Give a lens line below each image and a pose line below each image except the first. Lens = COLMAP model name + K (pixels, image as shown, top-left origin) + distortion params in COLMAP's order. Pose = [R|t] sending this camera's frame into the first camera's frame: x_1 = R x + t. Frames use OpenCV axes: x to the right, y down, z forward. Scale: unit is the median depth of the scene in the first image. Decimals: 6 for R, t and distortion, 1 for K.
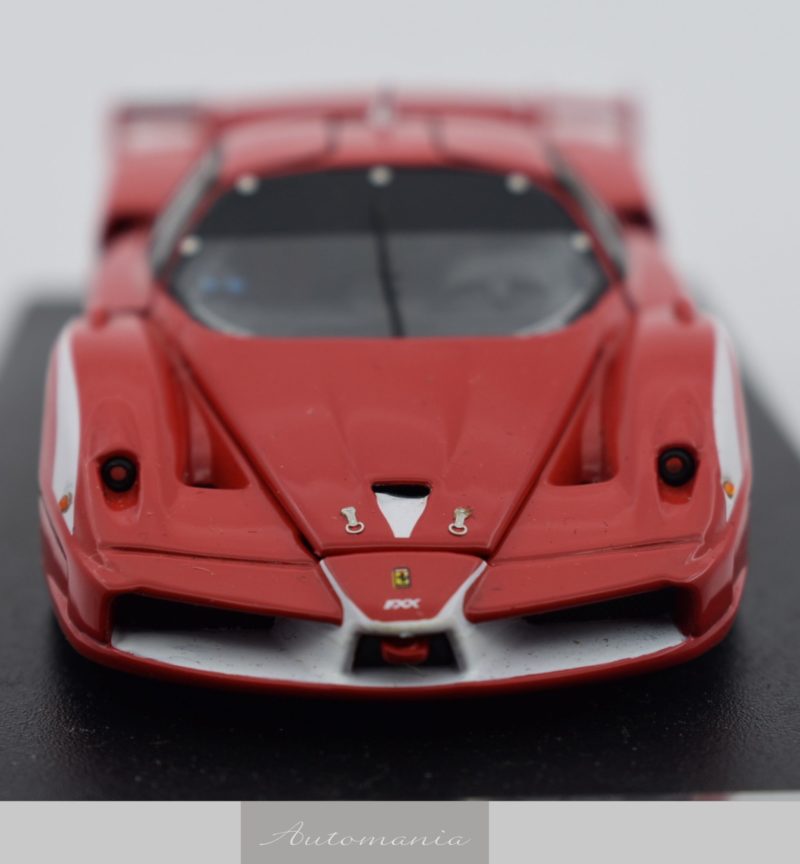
lens RADIAL K [[2465.3, 0, 394.5], [0, 2465.3, 430.2], [0, 0, 1]] dist [0.164576, 0.000000]
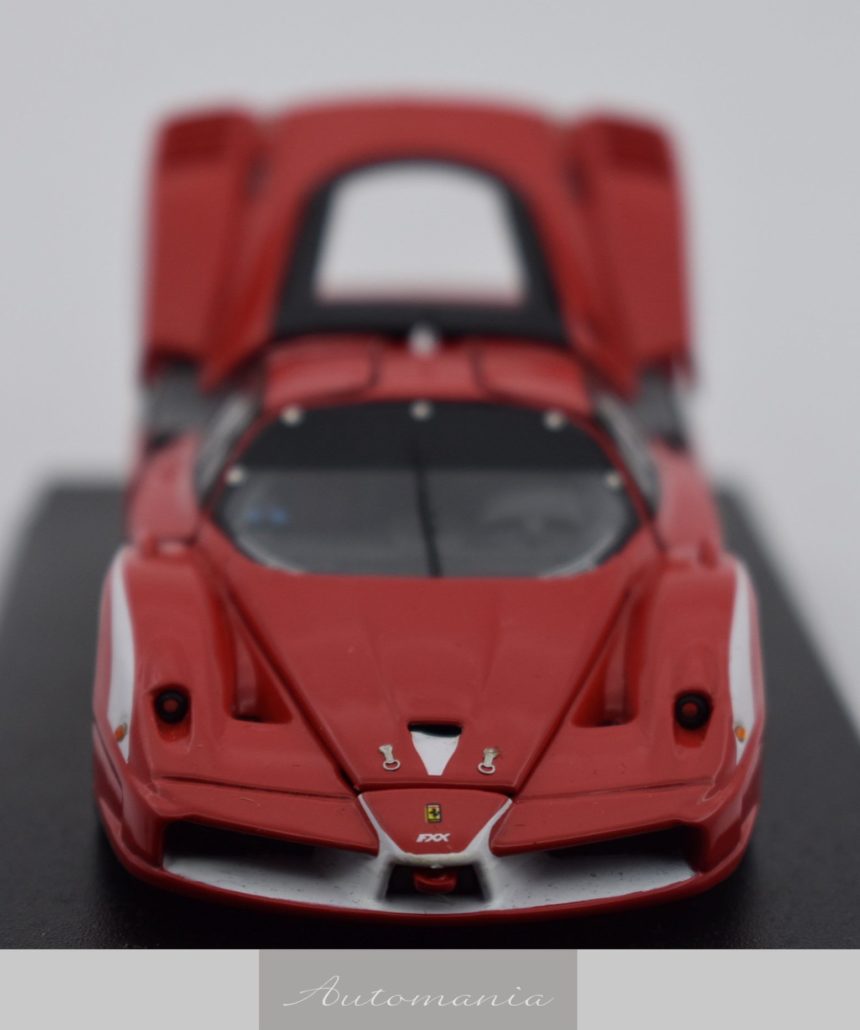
lens RADIAL K [[2750.9, 0, 440.0], [0, 2750.9, 517.9], [0, 0, 1]] dist [0.098955, 0.000000]
pose [[0.999738, 0.022628, 0.003325, -0.001113], [-0.022505, 0.999197, -0.033146, -0.027560], [-0.004072, 0.033063, 0.999445, -0.200560]]
